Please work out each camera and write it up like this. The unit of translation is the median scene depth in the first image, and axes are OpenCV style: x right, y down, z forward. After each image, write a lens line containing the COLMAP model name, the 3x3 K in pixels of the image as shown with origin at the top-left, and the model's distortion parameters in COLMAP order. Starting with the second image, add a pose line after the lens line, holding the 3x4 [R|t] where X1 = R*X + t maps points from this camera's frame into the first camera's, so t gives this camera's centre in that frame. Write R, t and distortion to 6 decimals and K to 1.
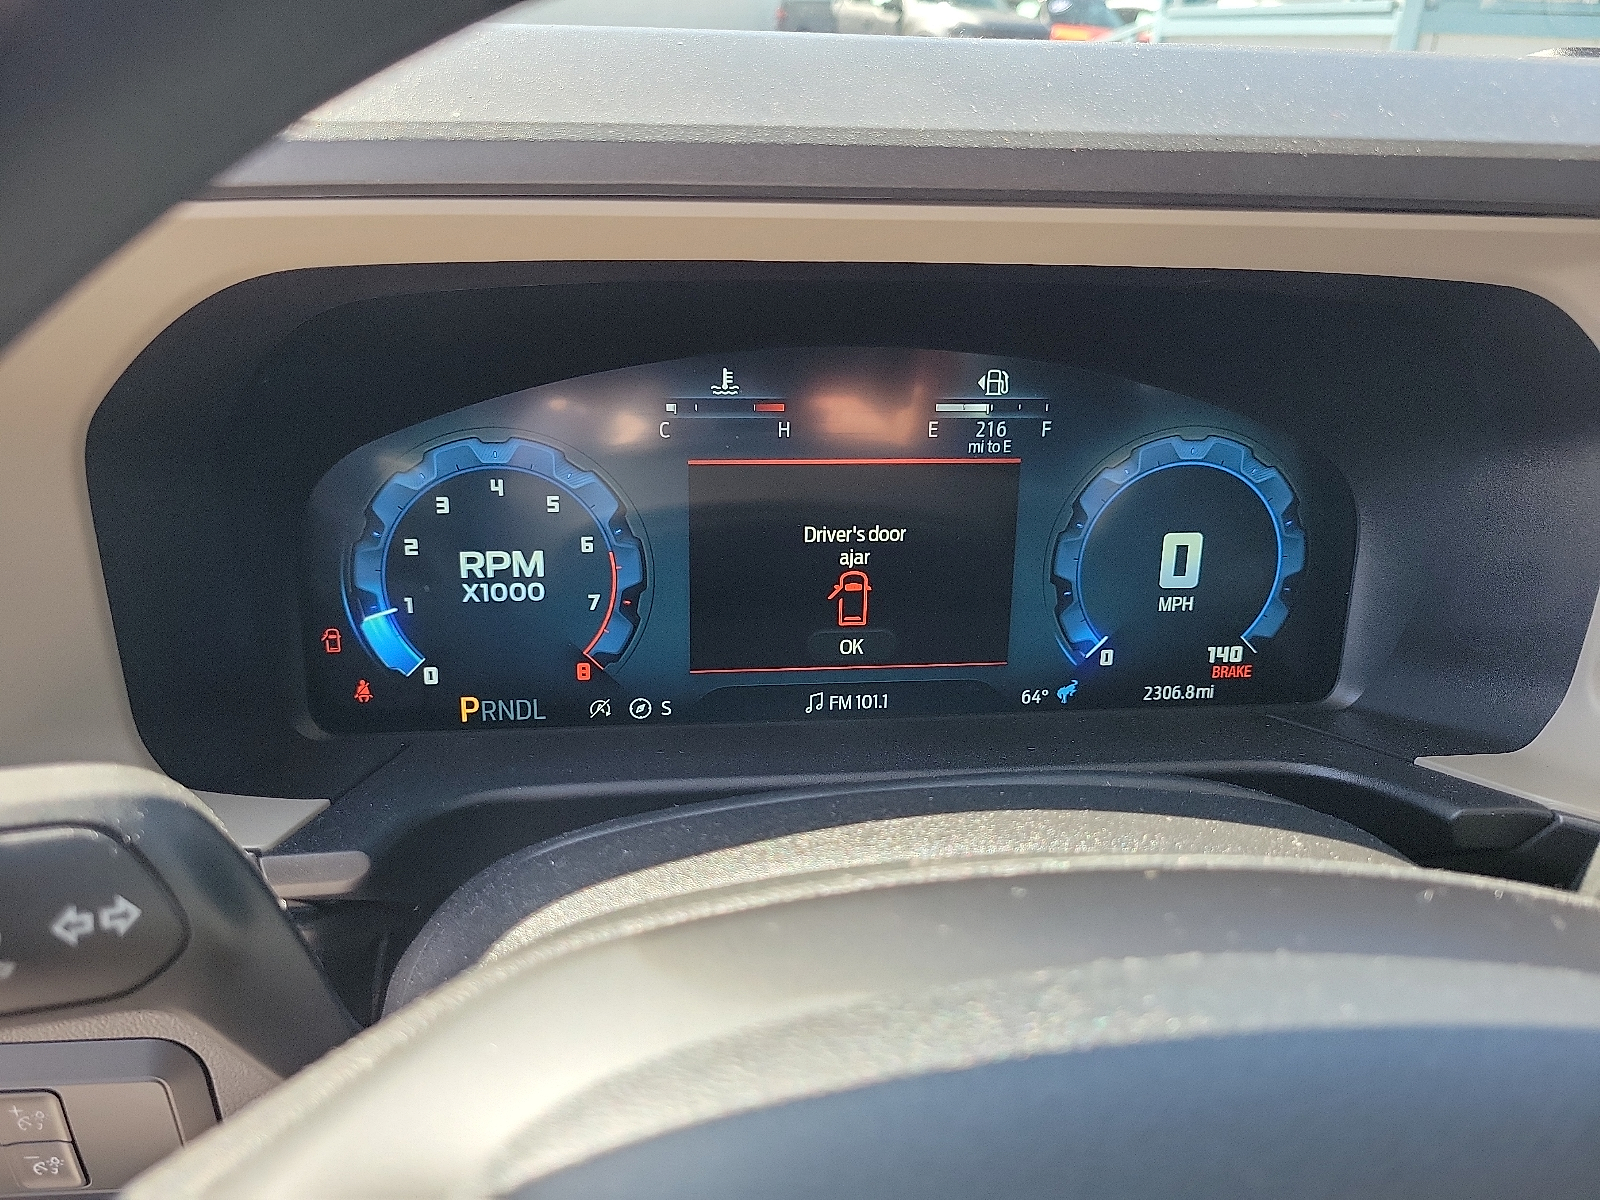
lens RADIAL K [[1221.3, 0, 807.6], [0, 1221.3, 602.2], [0, 0, 1]] dist [0.028857, -0.007142]
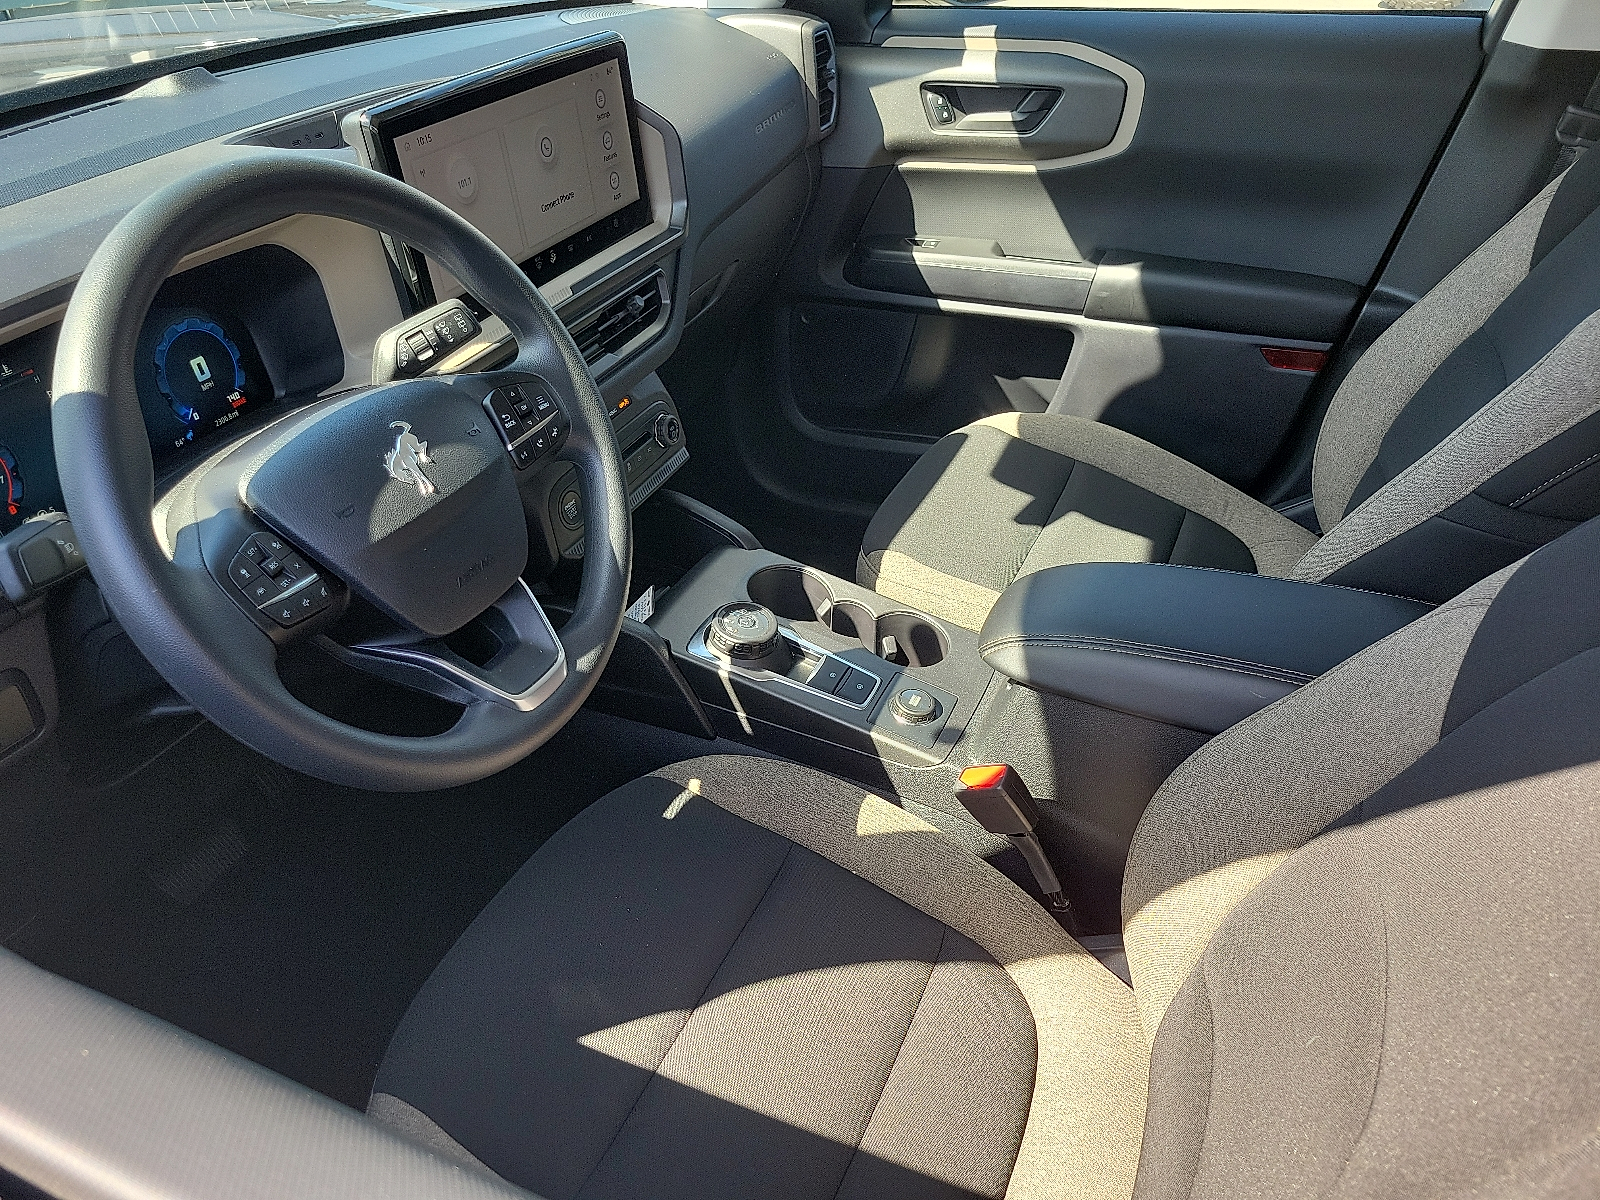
lens RADIAL K [[1221.3, 0, 791.5], [0, 1221.3, 612.1], [0, 0, 1]] dist [0.028857, -0.007142]
pose [[0.524885, -0.521022, 0.673077, -1.069413], [0.400147, 0.848977, 0.345138, 0.004347], [-0.751251, 0.088172, 0.654100, -1.603707]]
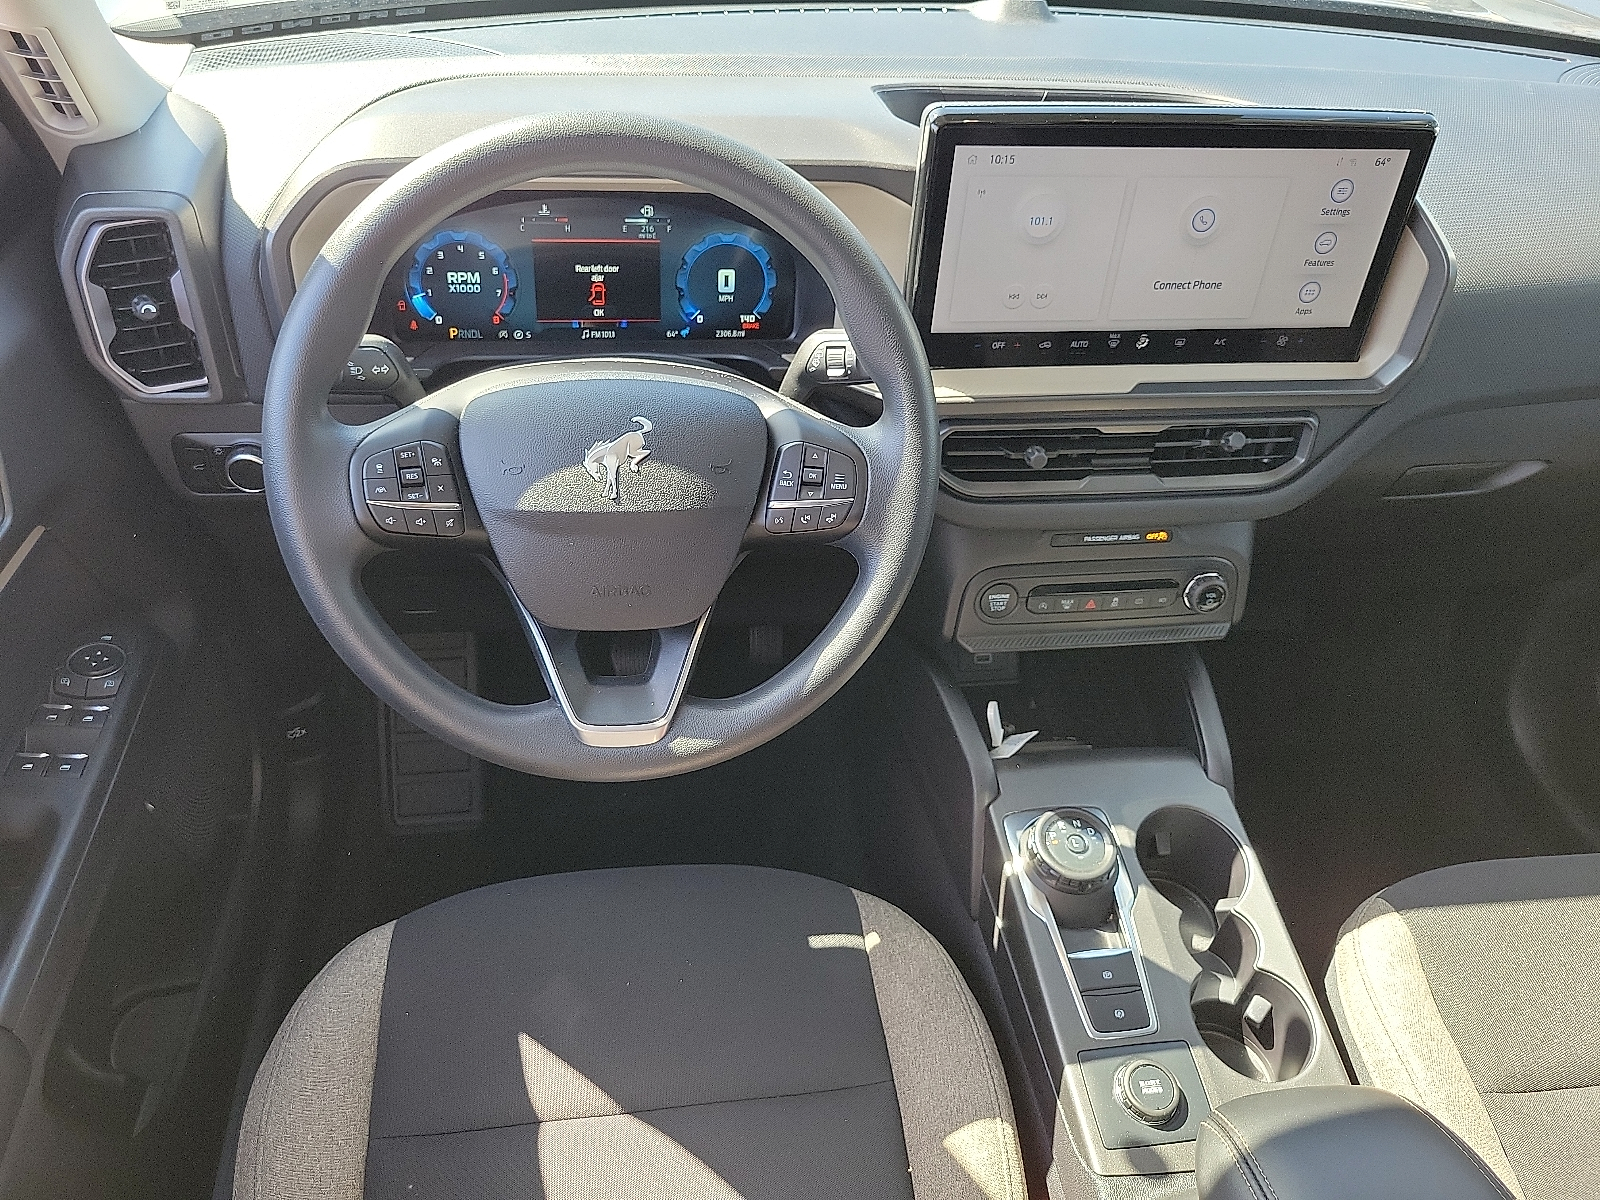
lens RADIAL K [[1221.3, 0, 787.7], [0, 1221.3, 596.4], [0, 0, 1]] dist [0.028857, -0.007142]
pose [[0.999386, 0.011648, 0.033050, 0.367797], [-0.019570, 0.967875, 0.250668, -0.041124], [-0.029068, -0.251161, 0.967509, -1.740151]]
